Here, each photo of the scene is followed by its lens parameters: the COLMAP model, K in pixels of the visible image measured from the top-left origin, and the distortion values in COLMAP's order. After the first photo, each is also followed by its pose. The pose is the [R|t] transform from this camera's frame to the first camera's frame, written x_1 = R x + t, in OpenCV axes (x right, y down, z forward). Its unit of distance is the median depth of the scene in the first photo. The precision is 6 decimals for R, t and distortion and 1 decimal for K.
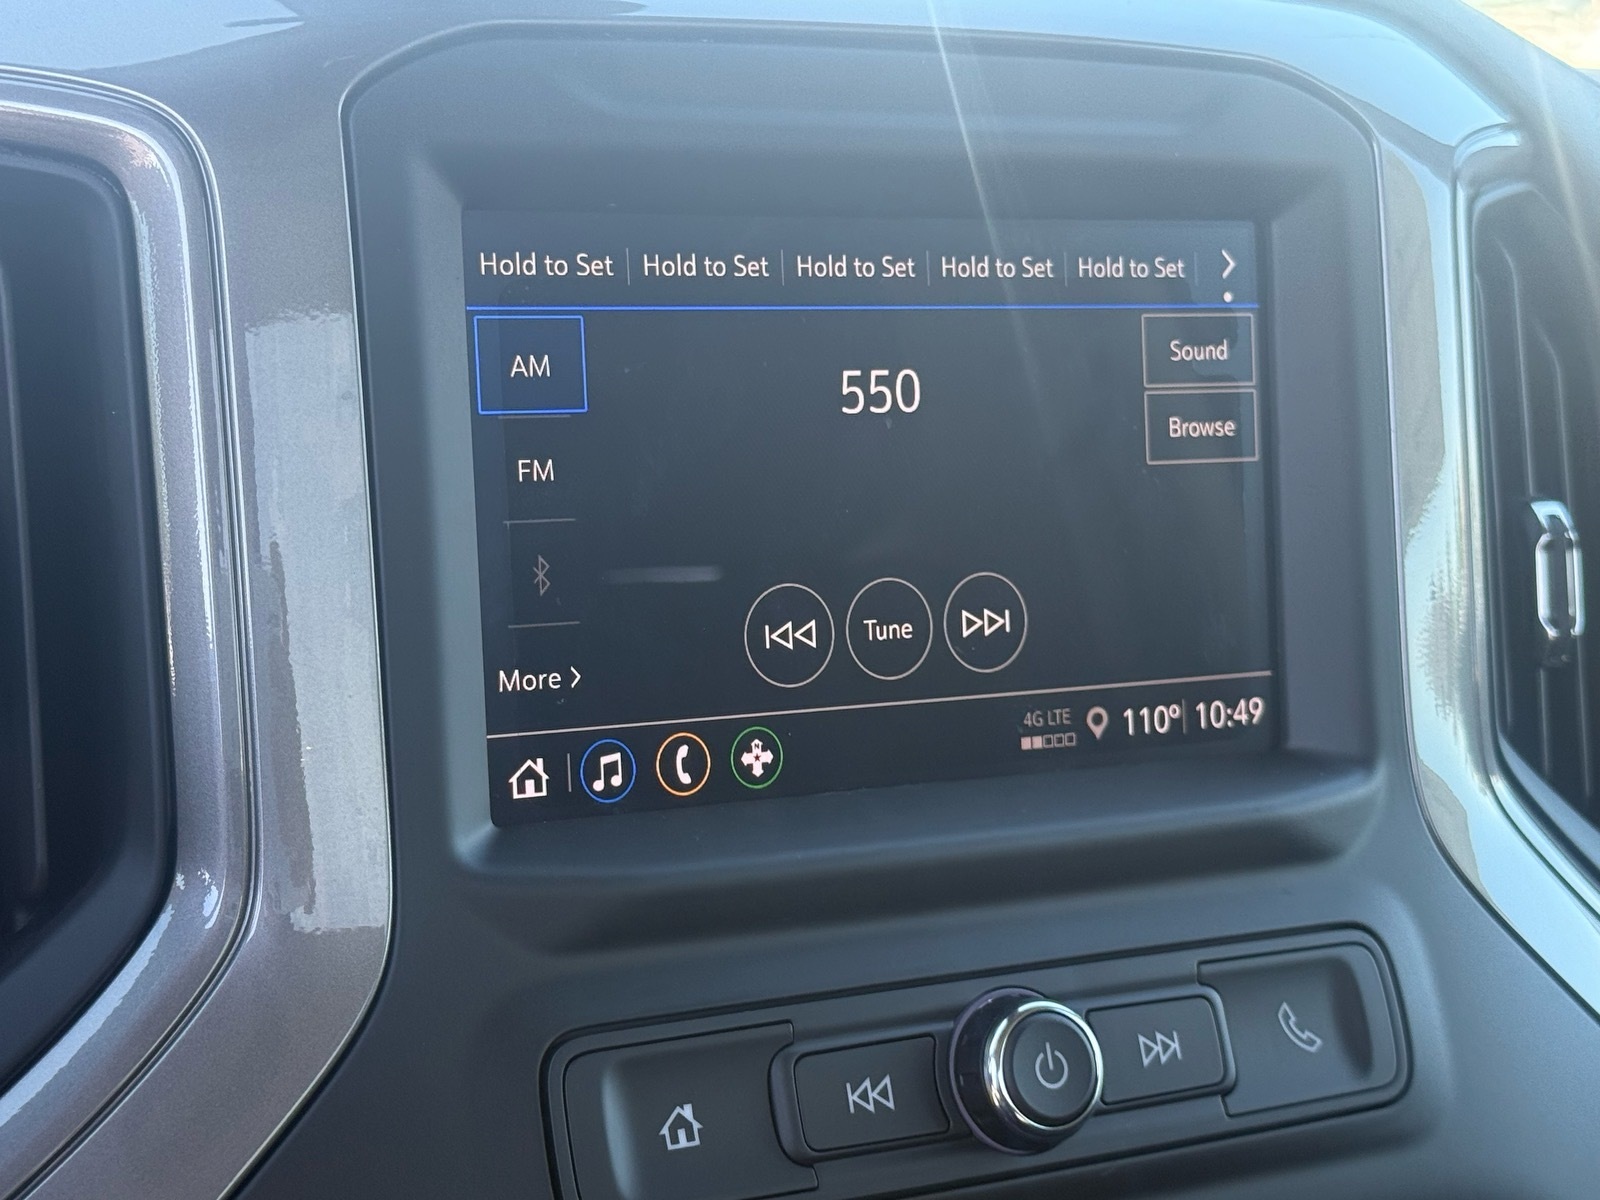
lens RADIAL K [[2861.0, 0, 800.0], [0, 2861.0, 600.0], [0, 0, 1]] dist [0.150853, -0.250209]
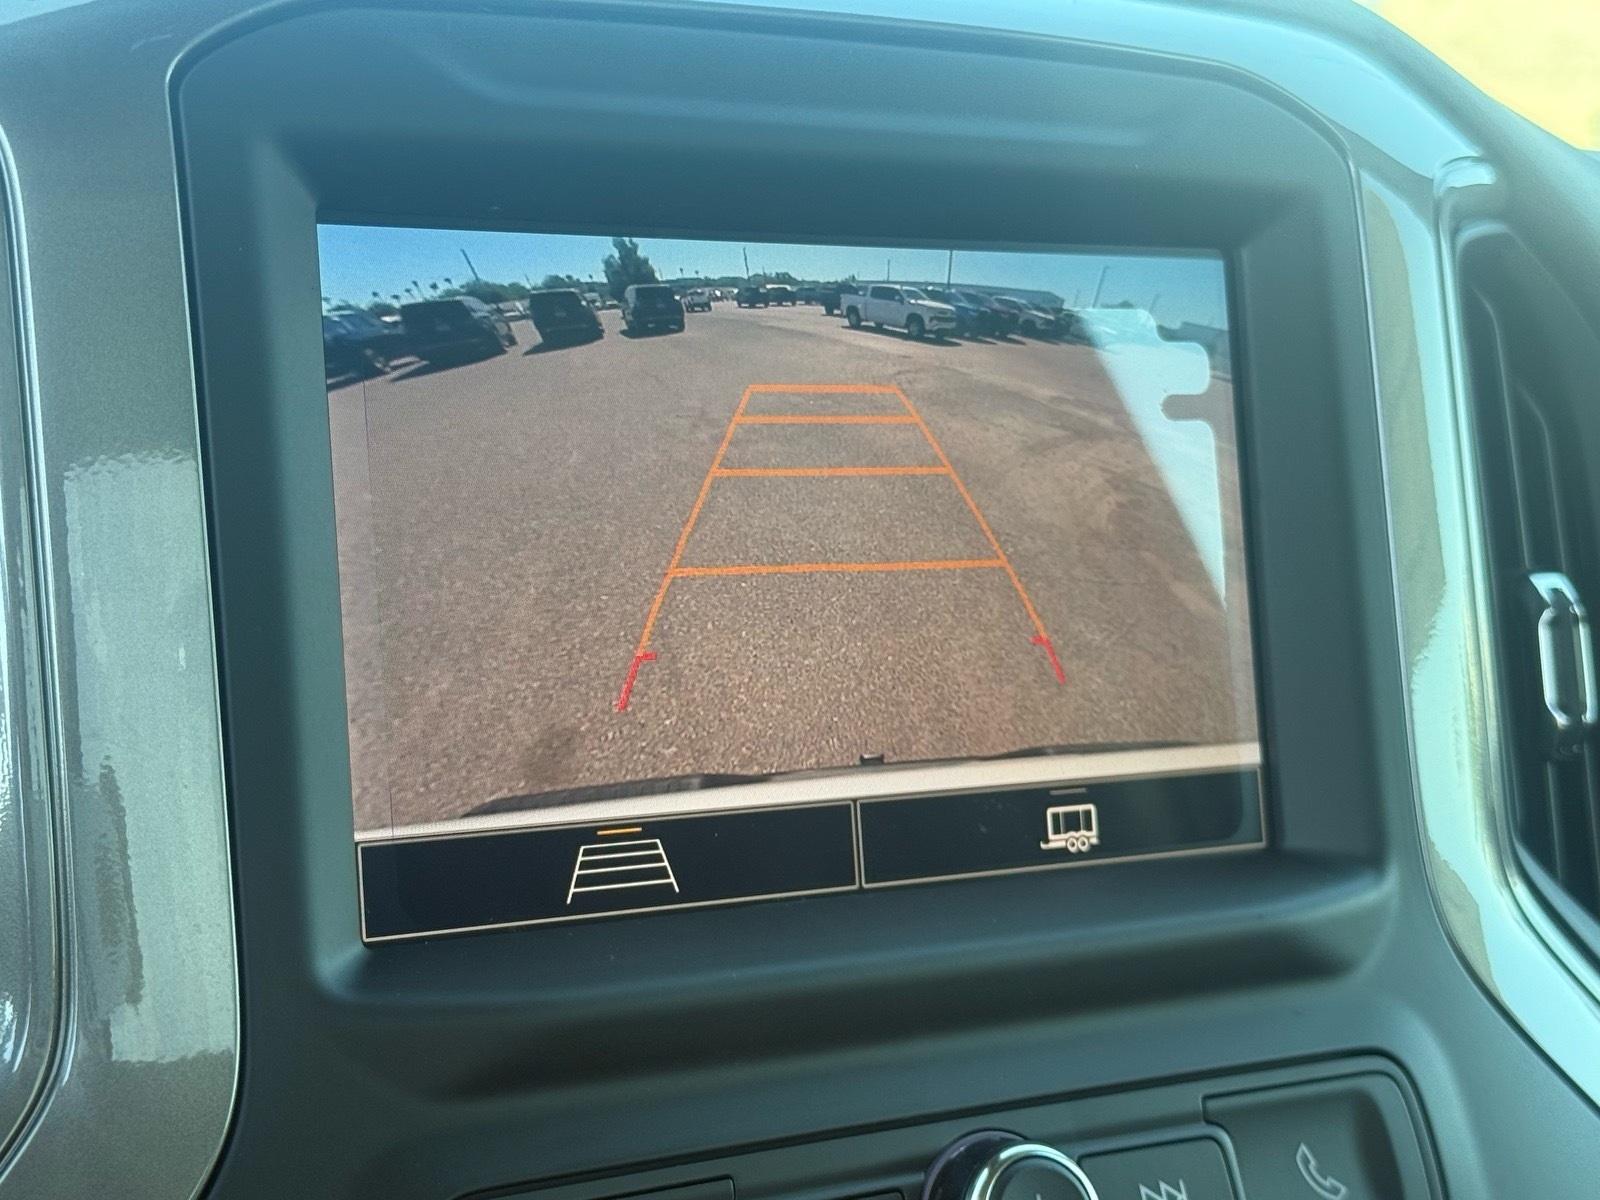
lens RADIAL K [[2861.0, 0, 800.0], [0, 2861.0, 600.0], [0, 0, 1]] dist [0.150853, -0.250209]
pose [[0.998152, -0.019263, 0.057626, -0.024952], [0.023462, 0.997049, -0.073101, 0.038534], [-0.056048, 0.074317, 0.995658, 0.149856]]
